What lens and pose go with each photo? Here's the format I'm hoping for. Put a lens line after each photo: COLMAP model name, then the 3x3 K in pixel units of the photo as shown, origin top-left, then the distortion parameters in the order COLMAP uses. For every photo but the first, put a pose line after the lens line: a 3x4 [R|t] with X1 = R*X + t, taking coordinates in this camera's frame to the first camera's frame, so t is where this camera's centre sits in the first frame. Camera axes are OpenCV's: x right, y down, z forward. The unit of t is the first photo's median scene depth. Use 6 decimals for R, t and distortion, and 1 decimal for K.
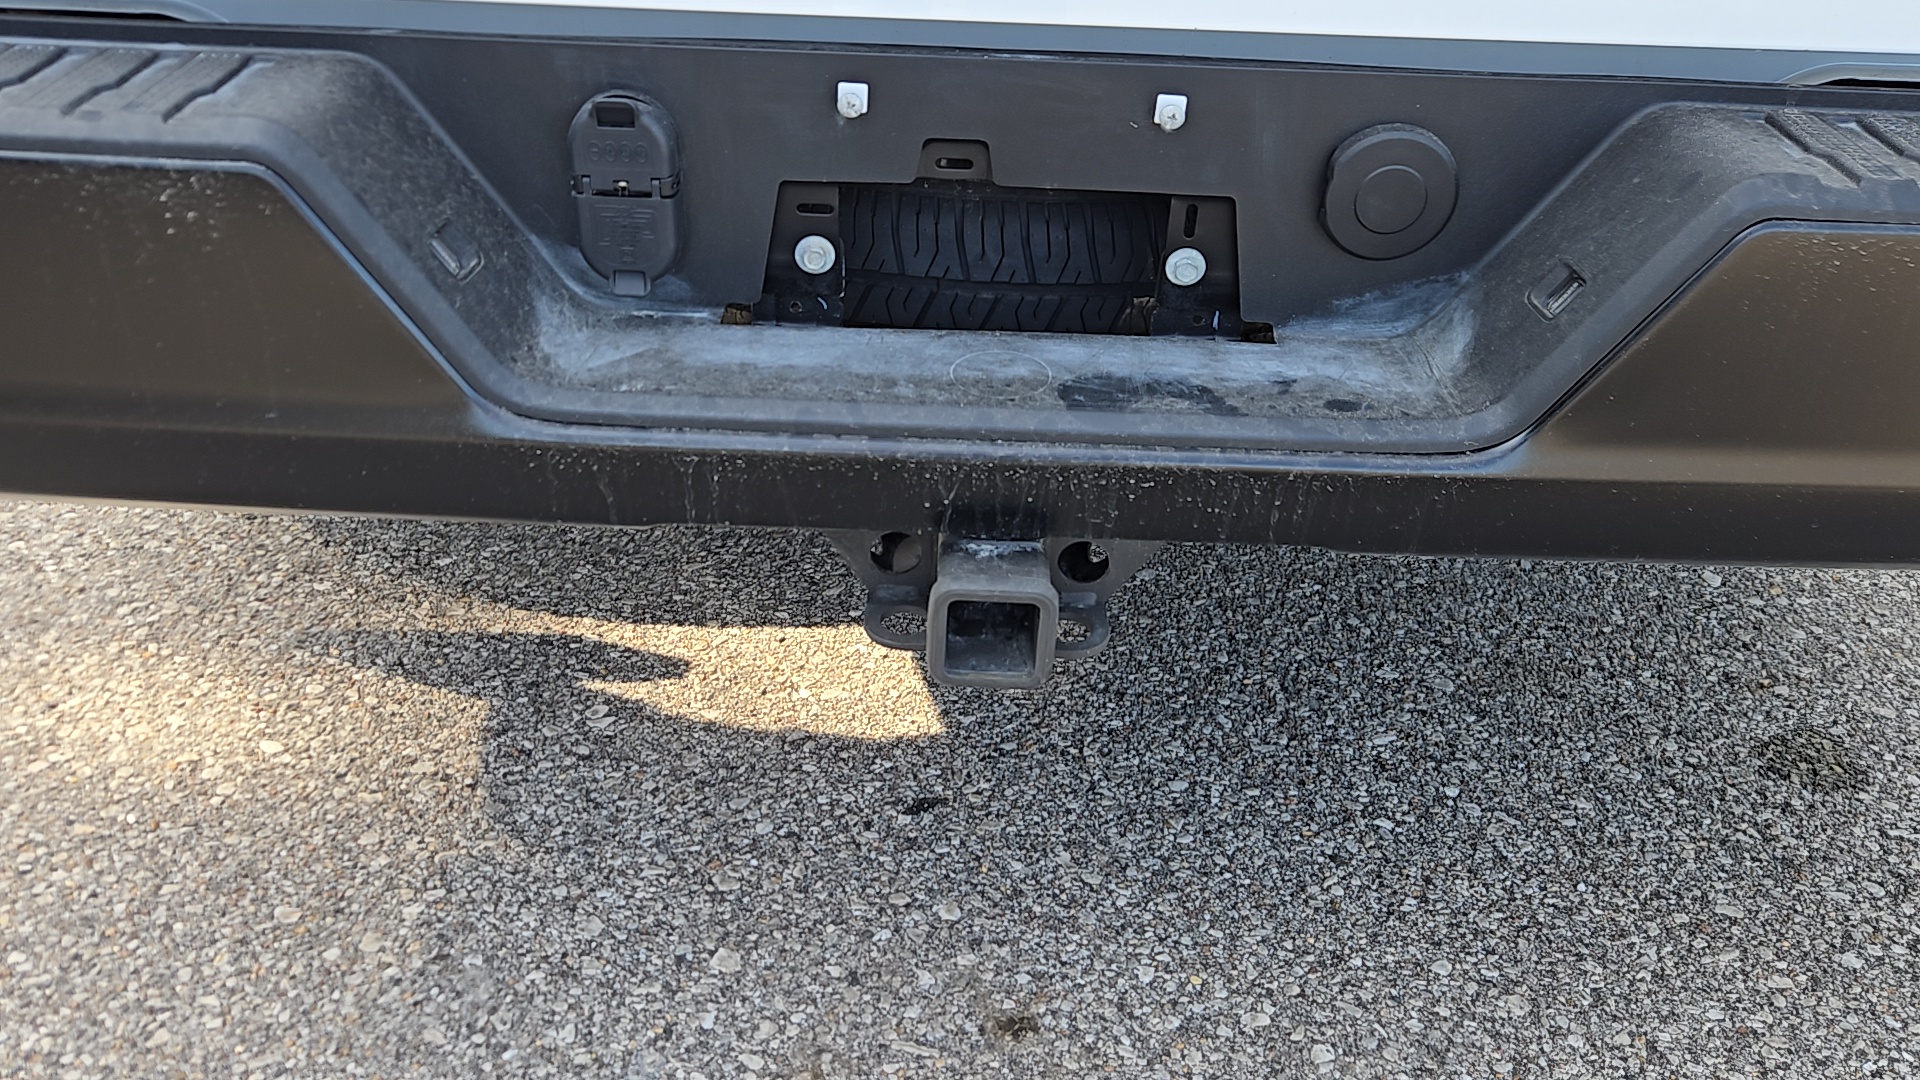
lens RADIAL K [[1601.1, 0, 952.0], [0, 1601.1, 531.2], [0, 0, 1]] dist [0.012010, -0.012141]
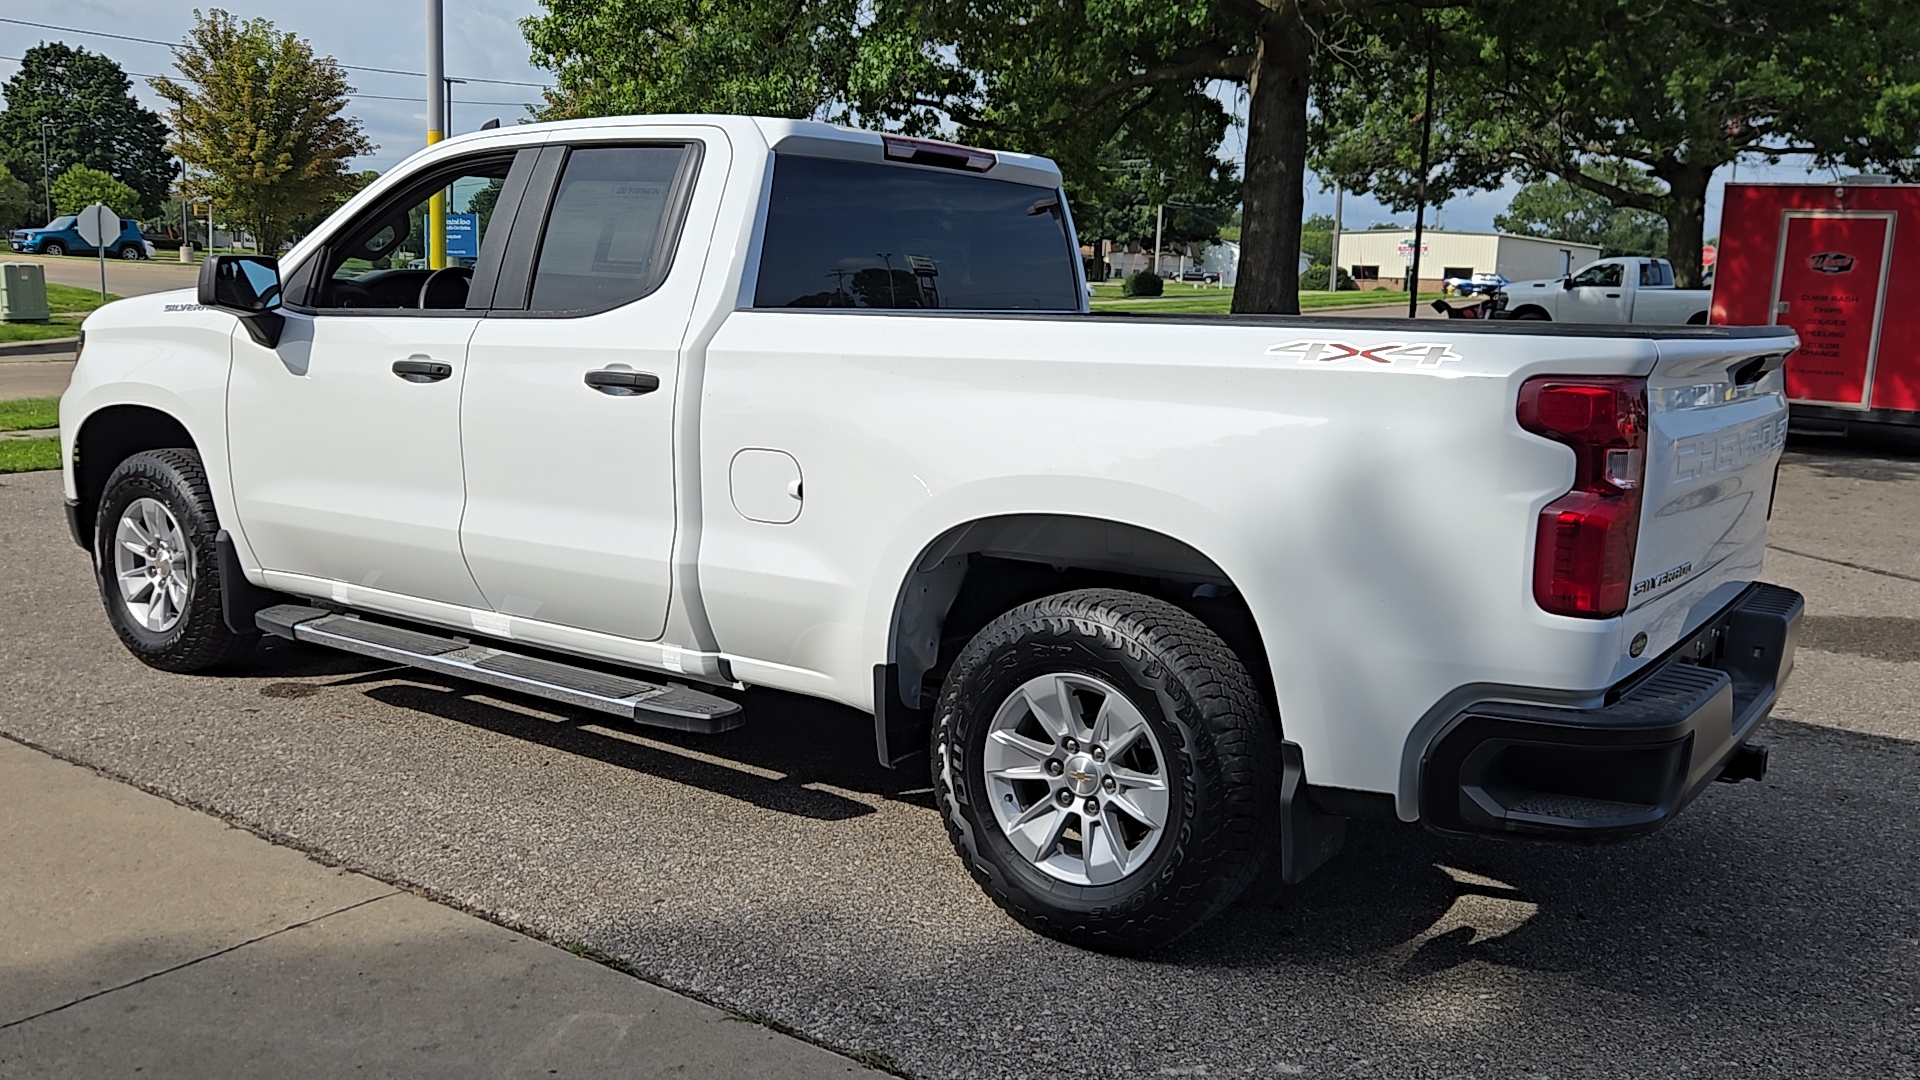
lens RADIAL K [[1601.1, 0, 957.8], [0, 1601.1, 547.1], [0, 0, 1]] dist [0.012010, -0.012141]
pose [[0.563285, -0.149147, 0.812690, -3.980180], [0.430327, 0.892604, -0.134452, -0.689405], [-0.705357, 0.425458, 0.566972, -0.068276]]
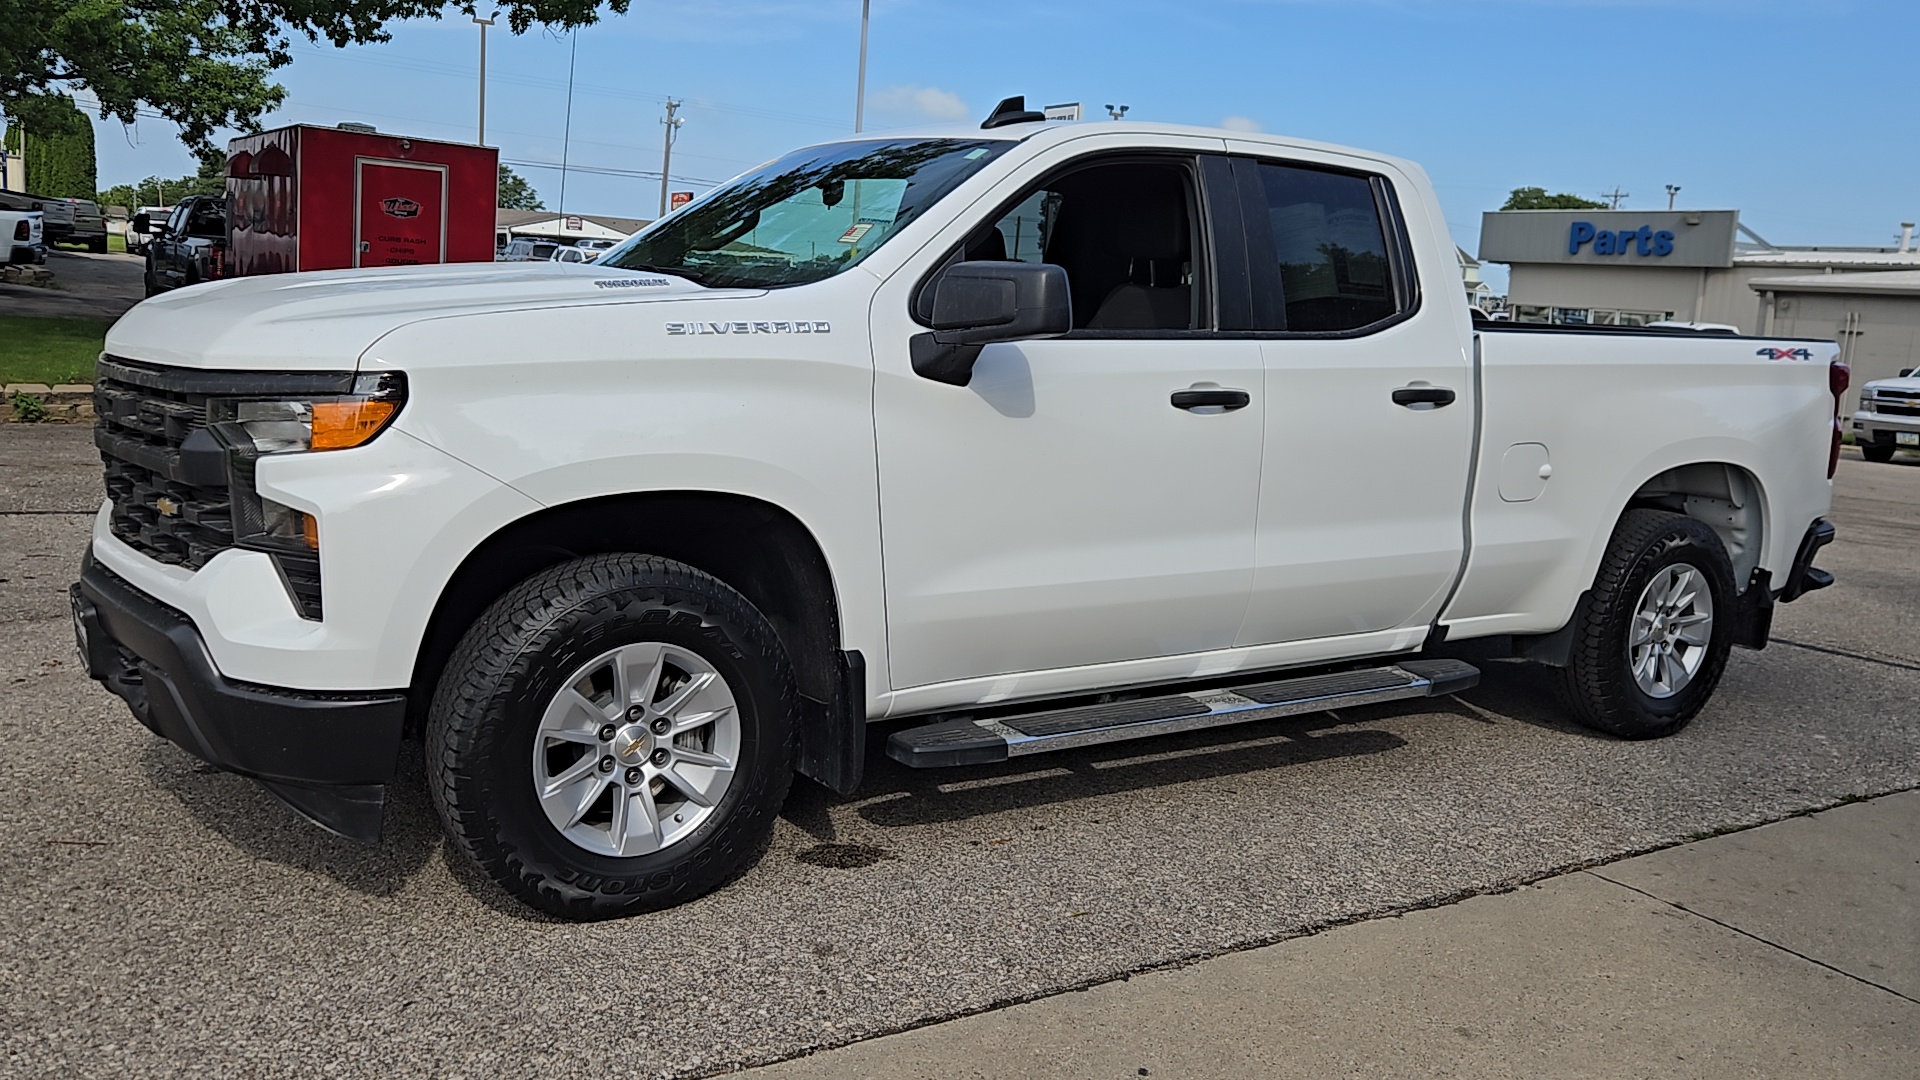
lens RADIAL K [[1601.1, 0, 947.6], [0, 1601.1, 539.6], [0, 0, 1]] dist [0.012010, -0.012141]
pose [[-0.553818, -0.193123, 0.809931, -4.074157], [0.378378, 0.808116, 0.451419, -4.373839], [-0.741698, 0.556464, -0.374476, 5.854789]]
